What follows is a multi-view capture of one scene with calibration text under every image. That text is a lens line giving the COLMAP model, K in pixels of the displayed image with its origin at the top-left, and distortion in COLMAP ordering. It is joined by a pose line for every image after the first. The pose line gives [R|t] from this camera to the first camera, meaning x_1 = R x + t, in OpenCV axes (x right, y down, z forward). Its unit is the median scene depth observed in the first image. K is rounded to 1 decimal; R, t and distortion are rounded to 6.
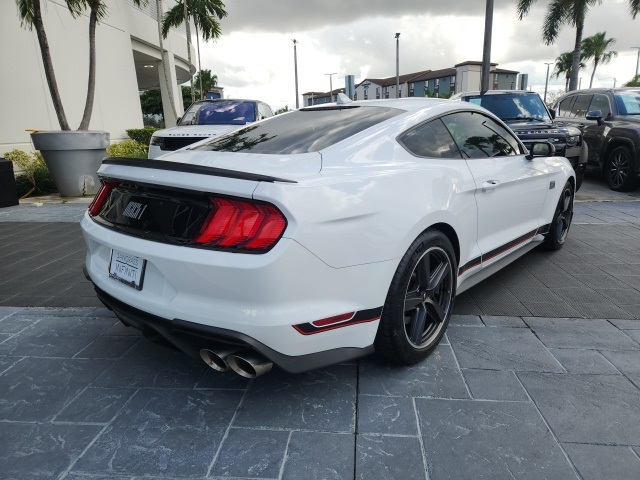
lens RADIAL K [[423.1, 0, 320.0], [0, 423.1, 240.0], [0, 0, 1]] dist [0.069316, -0.063667]
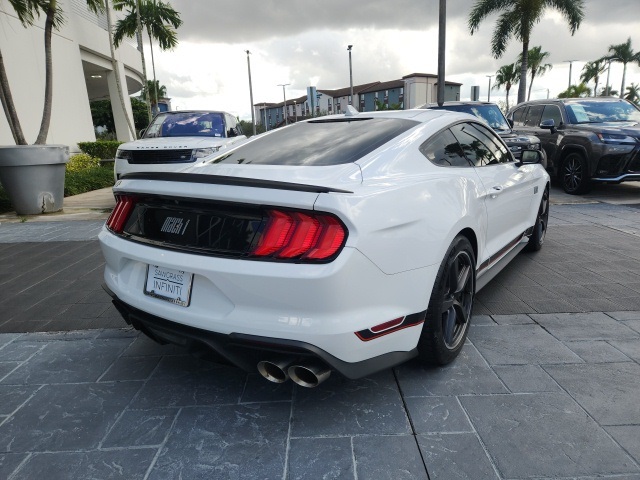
lens RADIAL K [[425.6, 0, 320.9], [0, 425.6, 242.7], [0, 0, 1]] dist [0.060190, -0.054277]
pose [[0.993811, -0.037248, 0.104654, -0.141464], [0.039112, 0.999110, -0.015822, -0.000732], [-0.103971, 0.019818, 0.994383, -0.010261]]
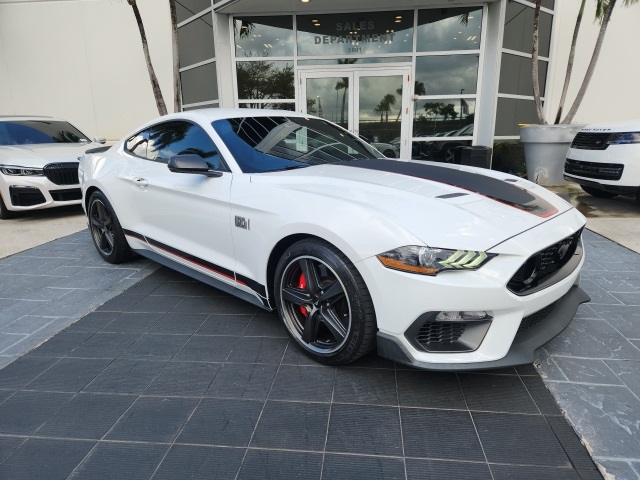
lens RADIAL K [[423.1, 0, 320.0], [0, 423.1, 240.0], [0, 0, 1]] dist [0.069316, -0.063667]
pose [[-0.025718, 0.265094, -0.963879, 1.571117], [-0.234948, 0.935587, 0.263582, -0.404688], [0.971668, 0.233241, 0.038222, 1.443912]]
